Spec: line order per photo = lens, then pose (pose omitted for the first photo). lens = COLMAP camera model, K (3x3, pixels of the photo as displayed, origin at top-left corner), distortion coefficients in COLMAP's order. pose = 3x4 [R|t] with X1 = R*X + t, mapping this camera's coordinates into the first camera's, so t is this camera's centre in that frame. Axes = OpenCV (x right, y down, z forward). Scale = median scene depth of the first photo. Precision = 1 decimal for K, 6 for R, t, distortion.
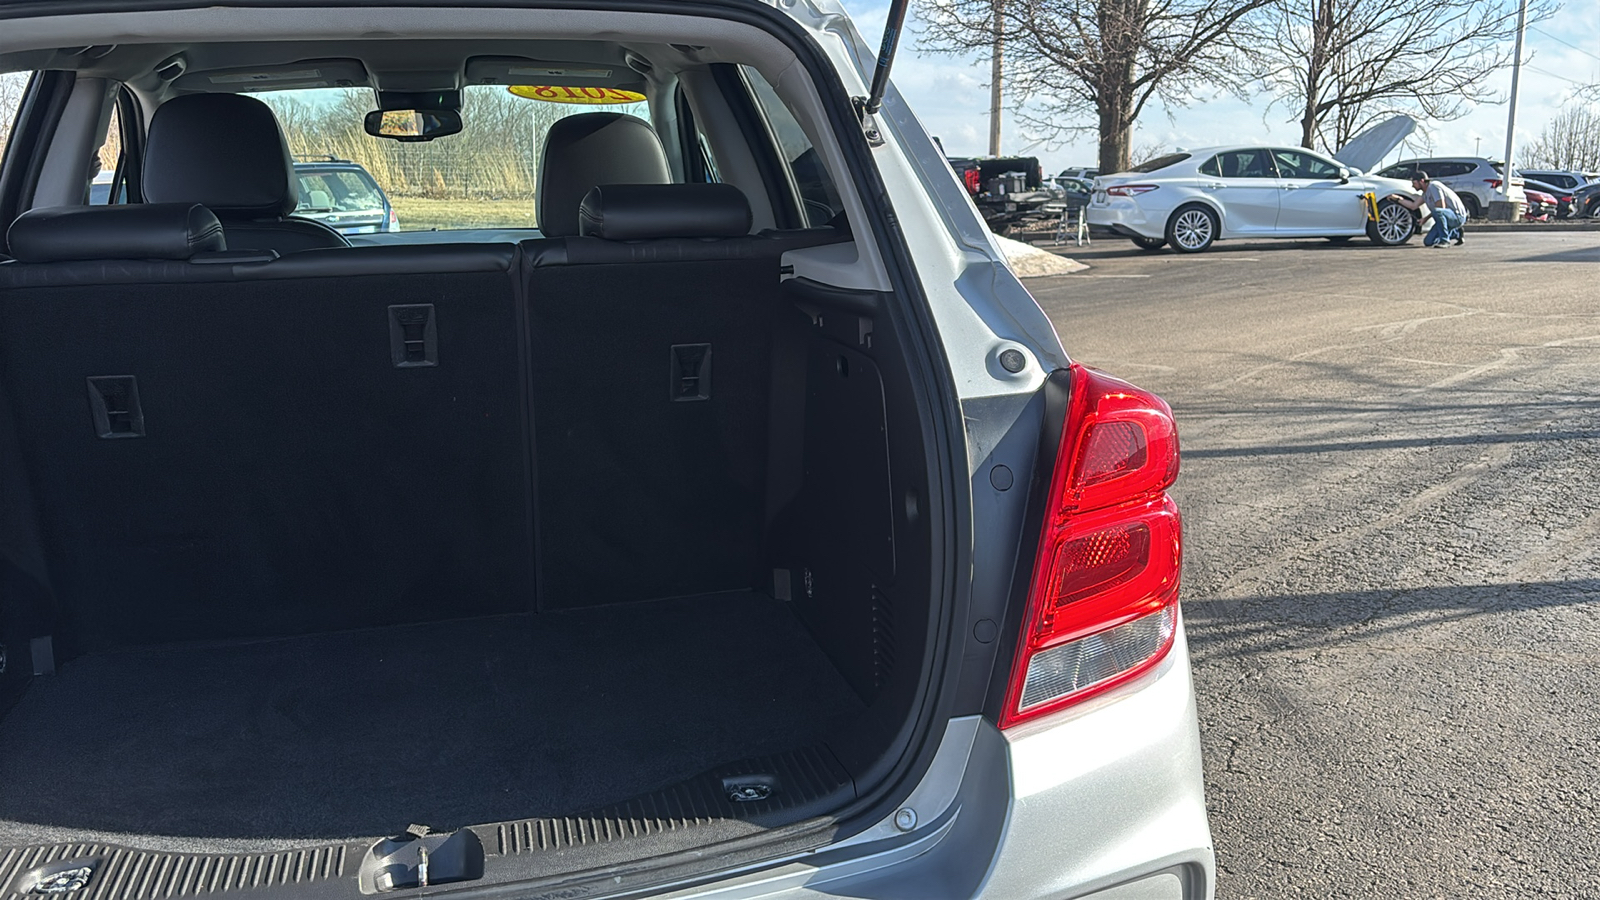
lens RADIAL K [[1457.3, 0, 813.8], [0, 1457.3, 427.8], [0, 0, 1]] dist [0.087086, -0.011290]
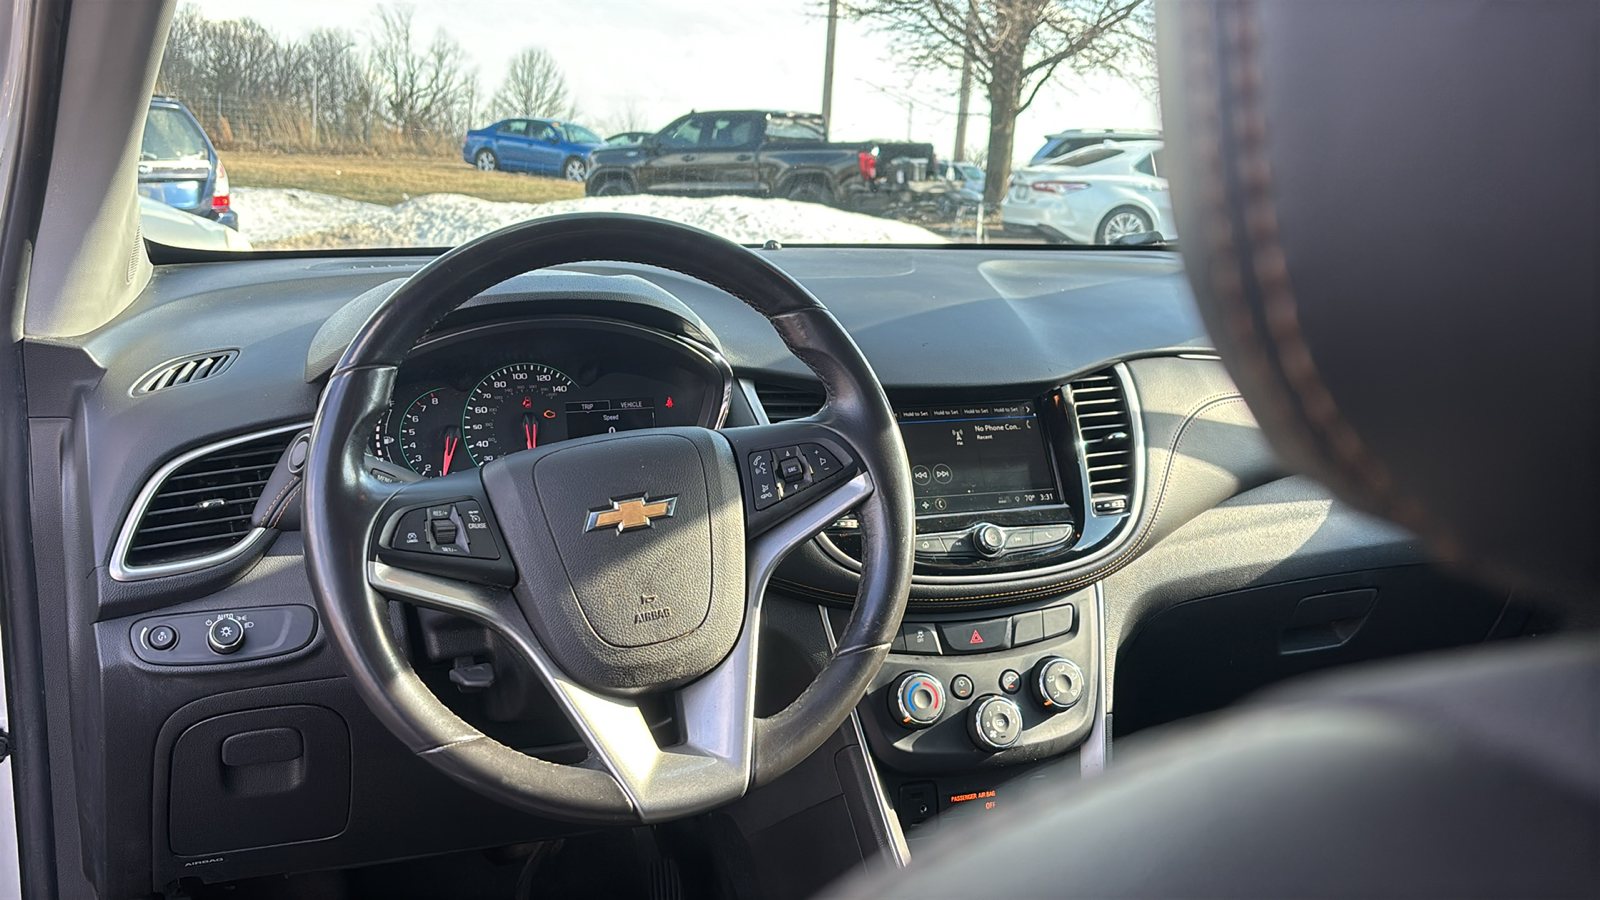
lens RADIAL K [[1446.5, 0, 744.6], [0, 1446.5, 455.5], [0, 0, 1]] dist [0.060997, 0.001864]
pose [[0.993242, 0.033894, 0.111004, -0.066819], [-0.037764, 0.998743, 0.032946, -0.020595], [-0.109748, -0.036915, 0.993274, 0.136689]]
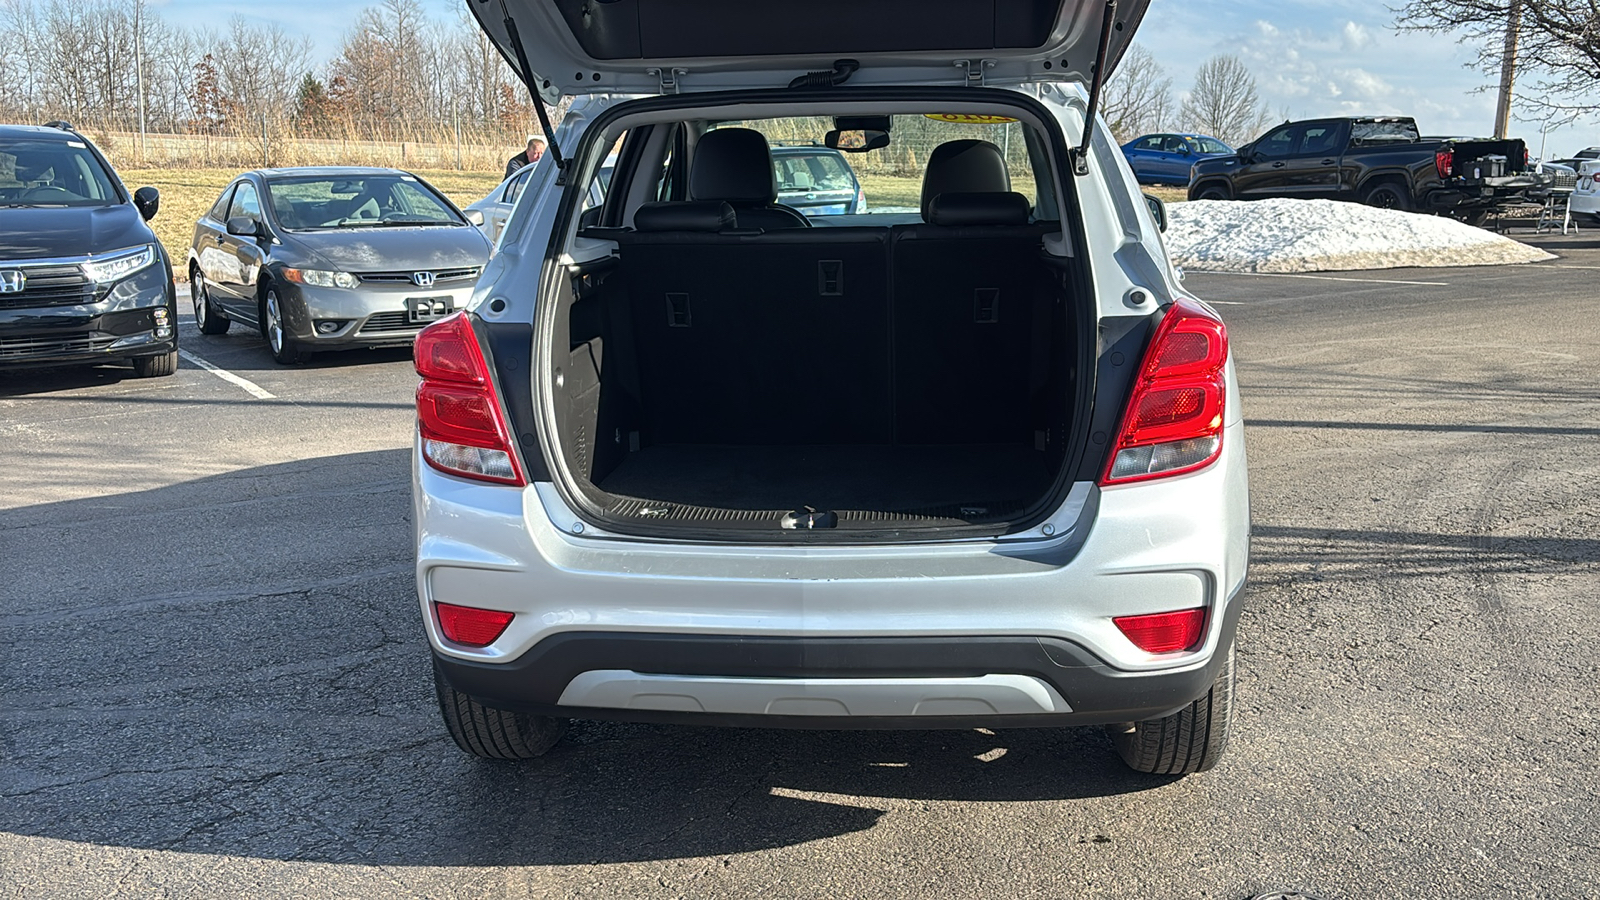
lens RADIAL K [[1492.5, 0, 800.0], [0, 1492.5, 450.0], [0, 0, 1]] dist [0.008112, 0.017442]
pose [[0.947942, 0.068353, -0.311022, 0.029035], [-0.059873, 0.997530, 0.036742, 0.008801], [0.312765, -0.016207, 0.949692, -0.078646]]
